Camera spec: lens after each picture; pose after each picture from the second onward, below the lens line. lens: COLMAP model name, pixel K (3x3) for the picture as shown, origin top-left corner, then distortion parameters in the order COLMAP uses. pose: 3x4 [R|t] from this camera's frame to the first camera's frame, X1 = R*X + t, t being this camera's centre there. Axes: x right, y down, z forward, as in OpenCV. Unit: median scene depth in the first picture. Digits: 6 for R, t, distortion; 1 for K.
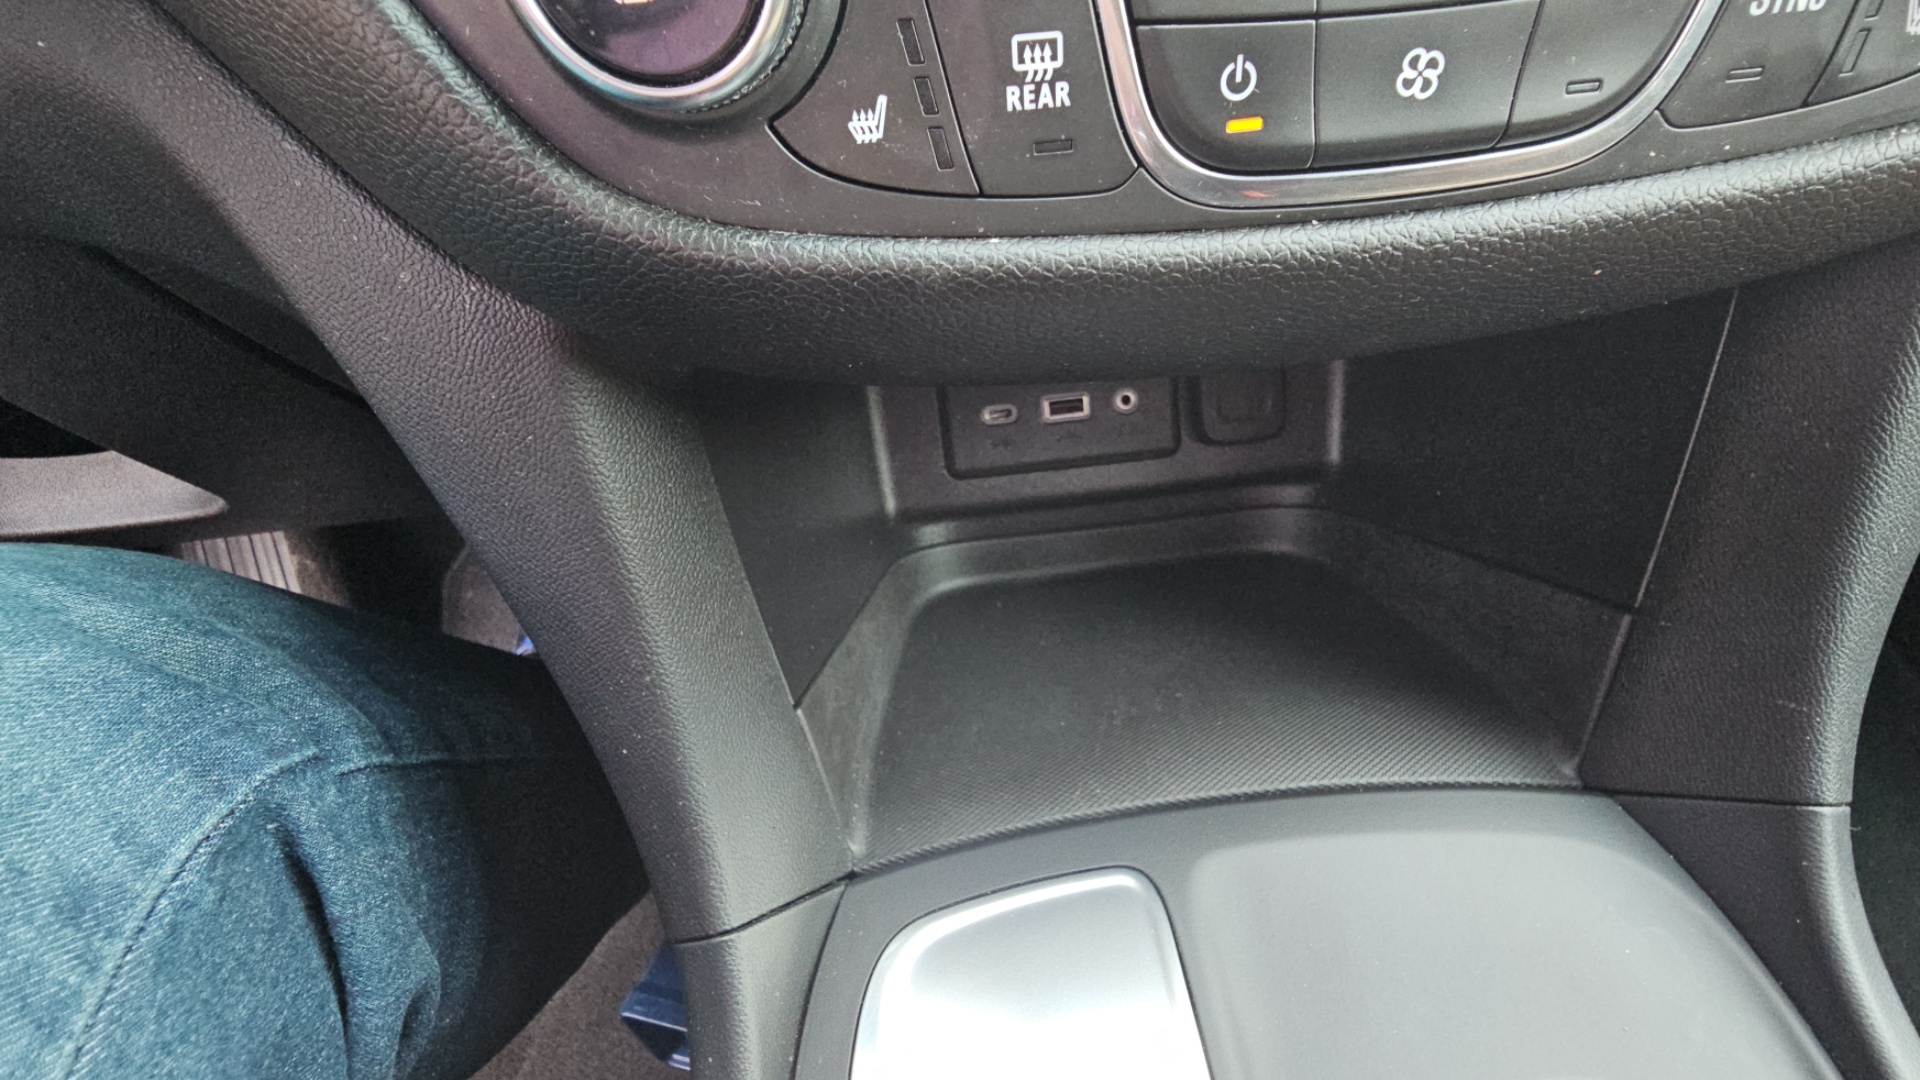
lens RADIAL K [[839.4, 0, 953.8], [0, 839.4, 537.9], [0, 0, 1]] dist [0.004099, 0.000005]
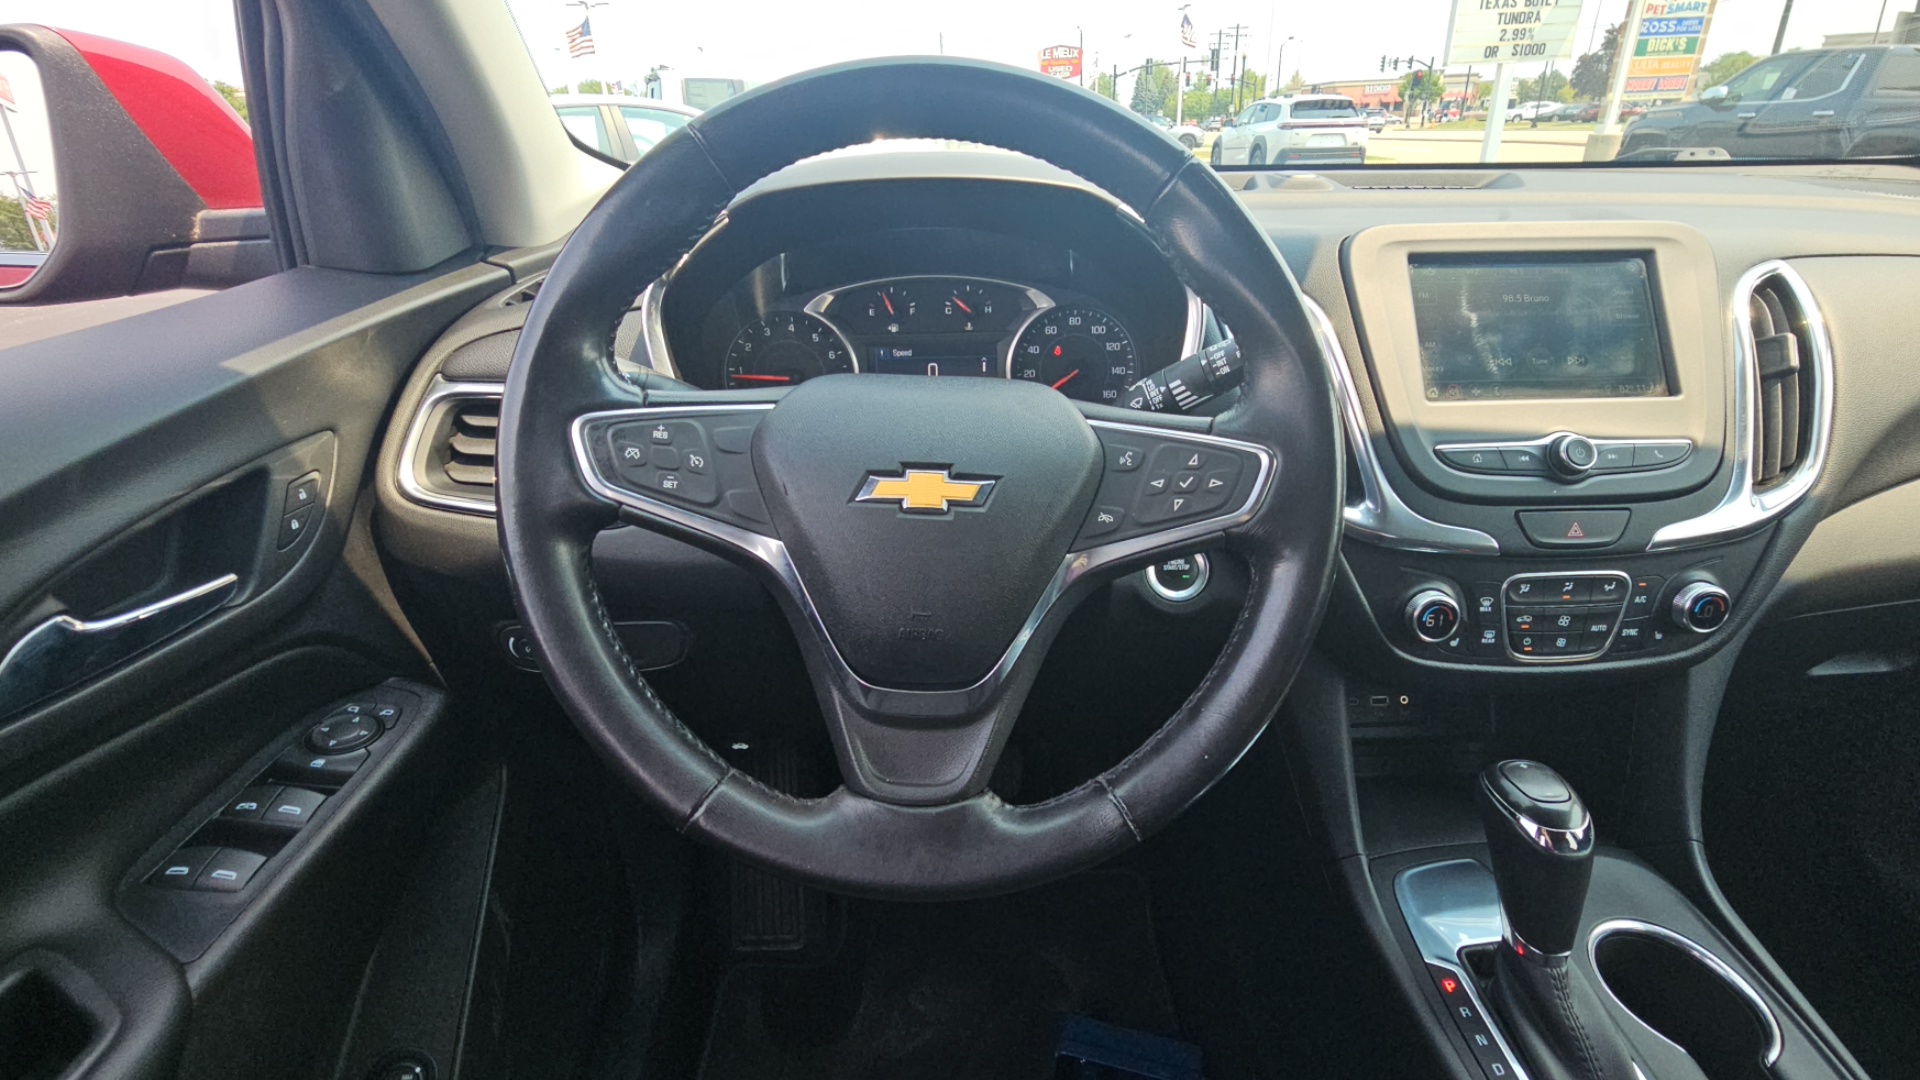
lens RADIAL K [[848.5, 0, 980.6], [0, 848.5, 546.1], [0, 0, 1]] dist [0.005586, -0.006279]
pose [[0.997108, 0.075975, -0.001934, -3.056489], [-0.073072, 0.951392, -0.299189, 0.718753], [-0.020891, 0.298465, 0.954192, -4.117289]]
